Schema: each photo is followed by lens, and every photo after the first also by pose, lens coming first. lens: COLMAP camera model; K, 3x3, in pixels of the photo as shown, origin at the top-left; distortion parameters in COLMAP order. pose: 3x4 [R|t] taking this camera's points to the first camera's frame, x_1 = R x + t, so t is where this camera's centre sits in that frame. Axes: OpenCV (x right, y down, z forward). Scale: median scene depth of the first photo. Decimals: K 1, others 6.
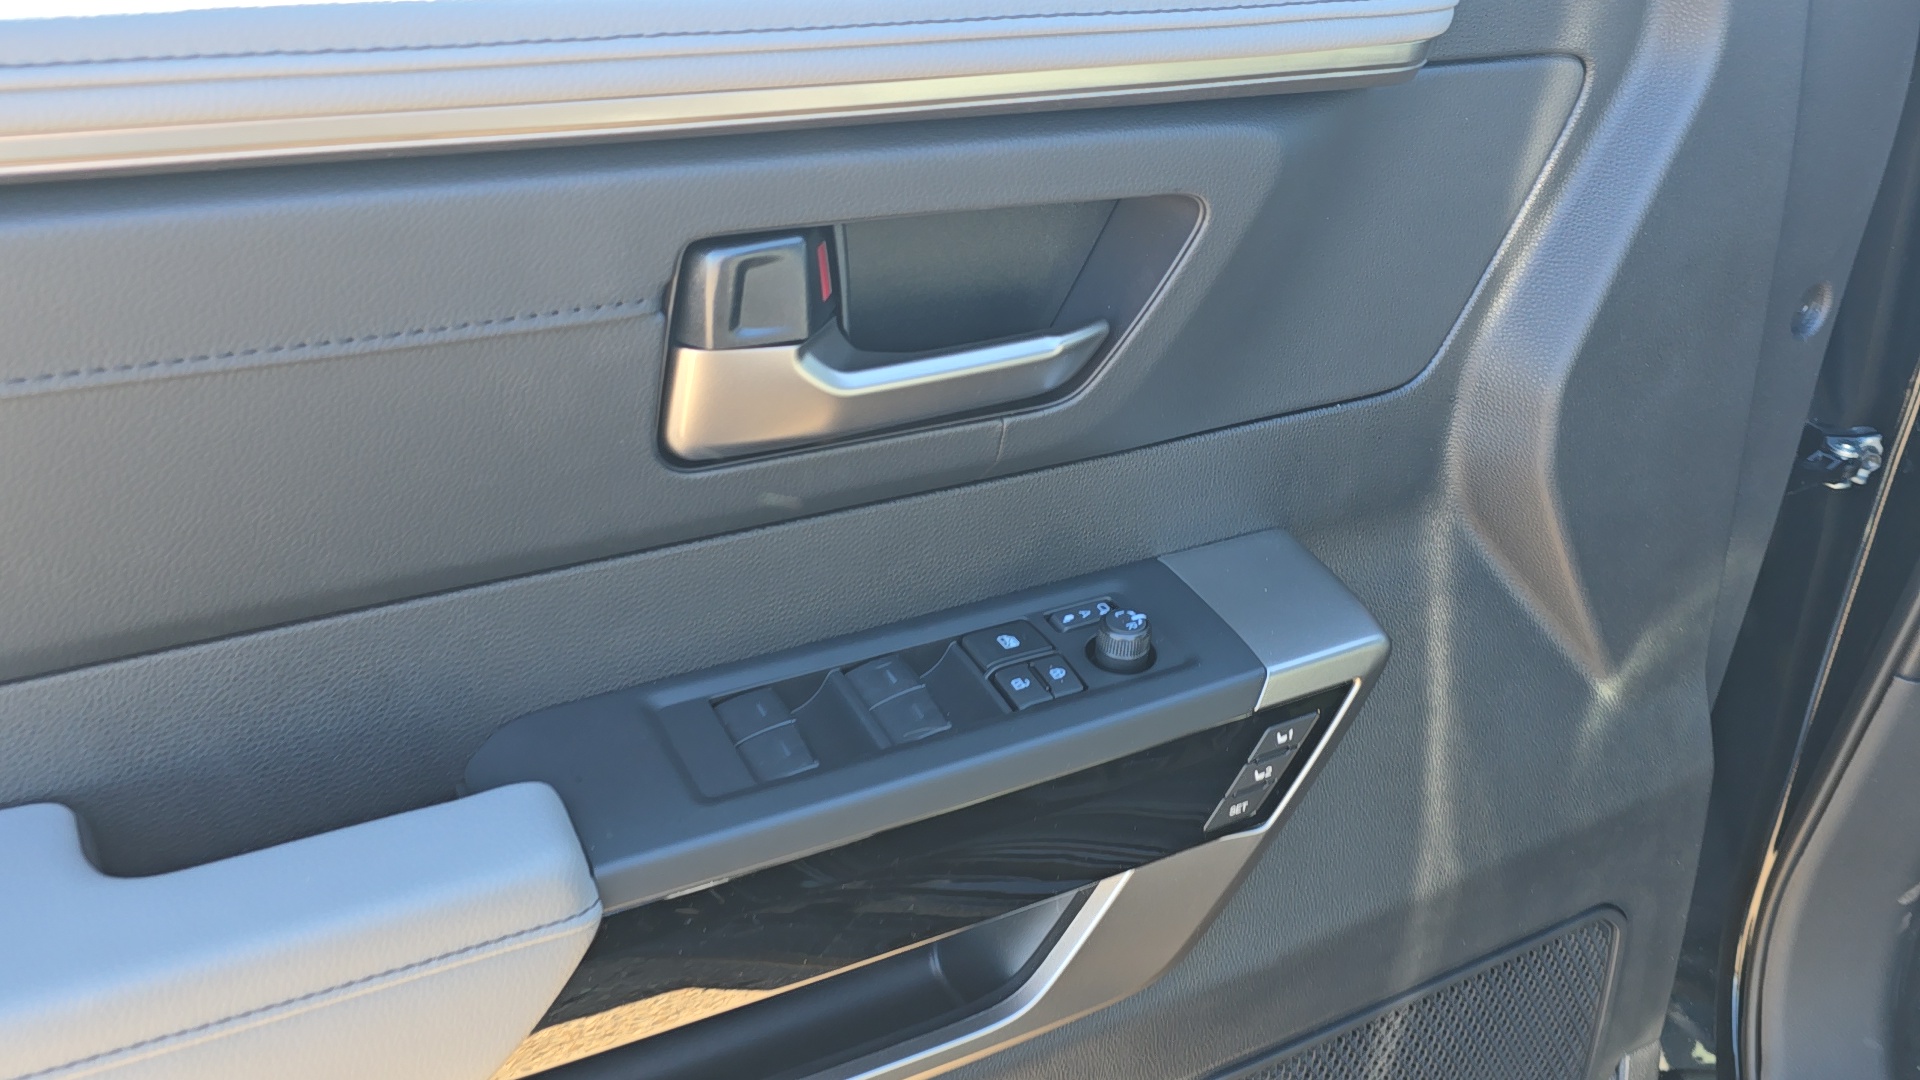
lens RADIAL K [[1596.9, 0, 961.7], [0, 1596.9, 529.8], [0, 0, 1]] dist [-0.014369, 0.018399]
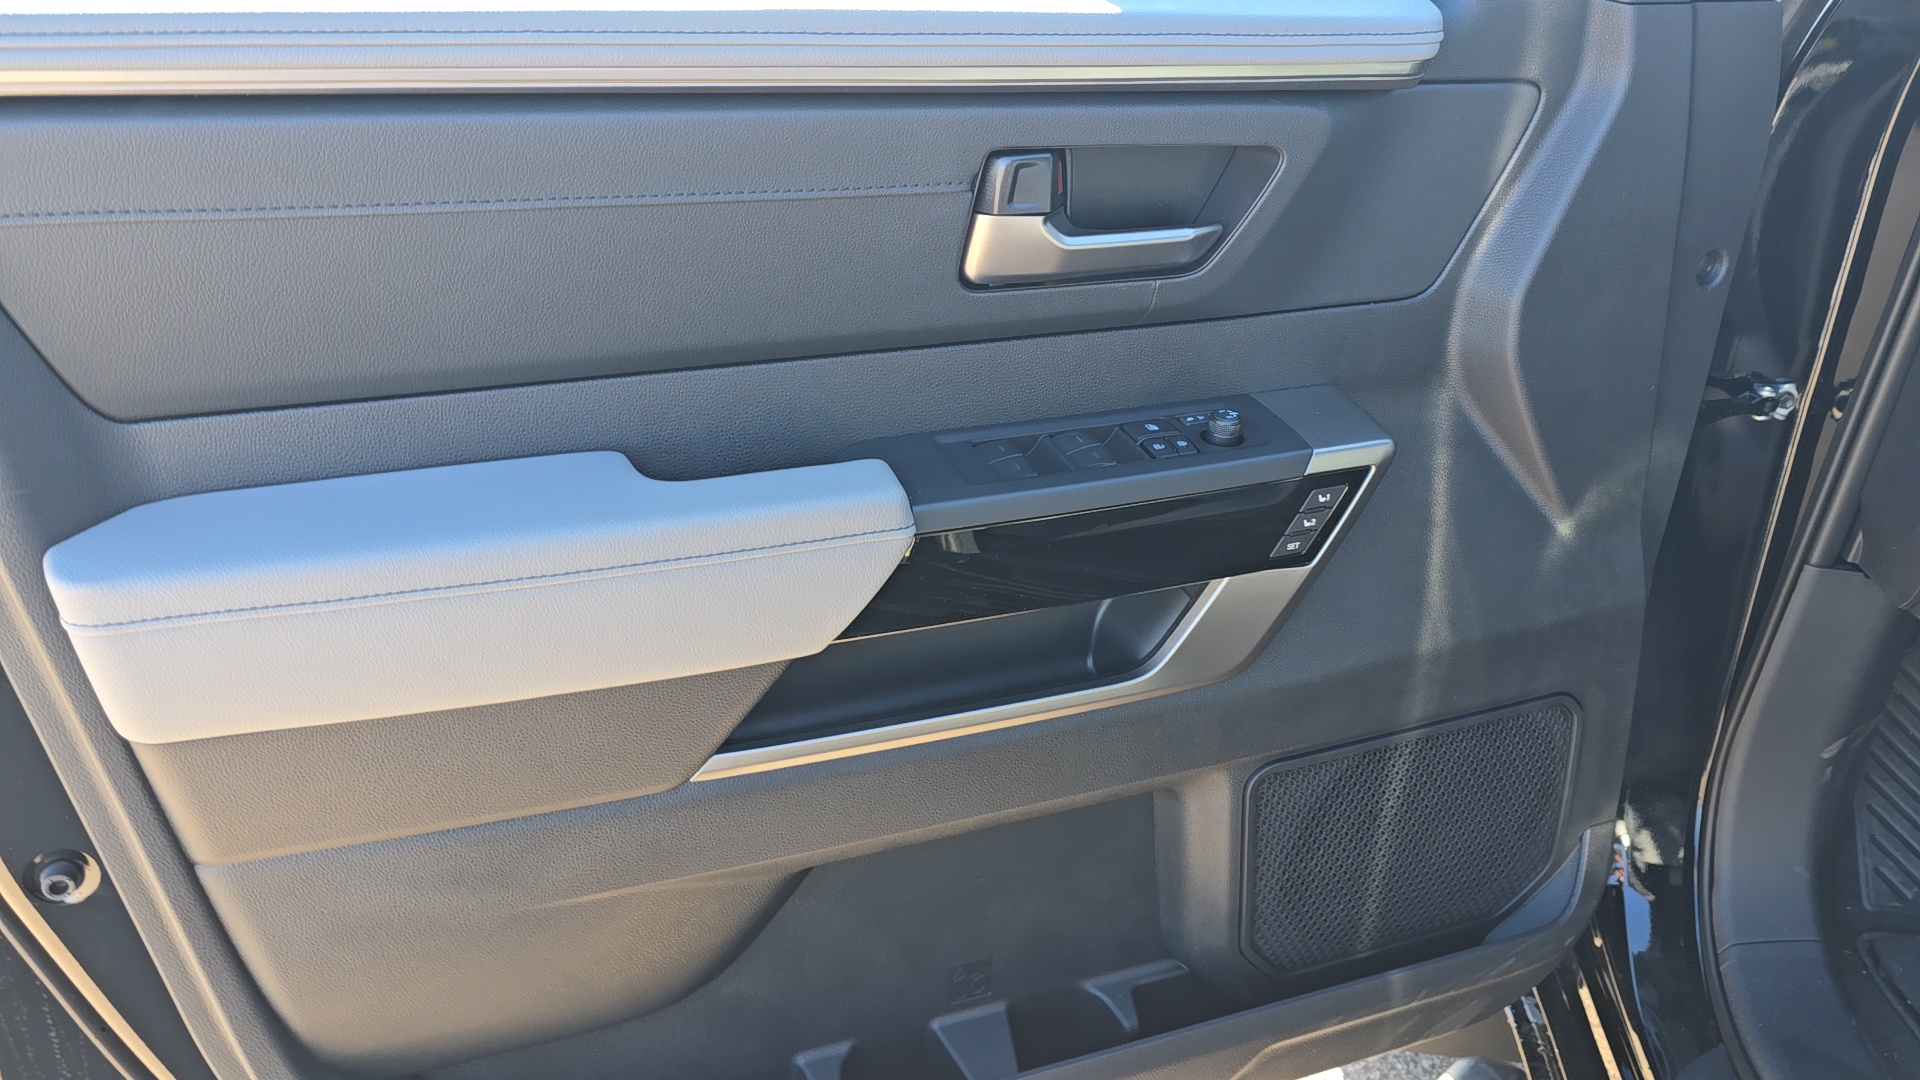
lens RADIAL K [[1596.9, 0, 961.7], [0, 1596.9, 529.8], [0, 0, 1]] dist [-0.014369, 0.018399]
pose [[0.995990, 0.049551, -0.074487, -0.035649], [-0.053643, 0.997101, -0.053968, 0.263762], [0.071596, 0.057747, 0.995761, -0.592383]]
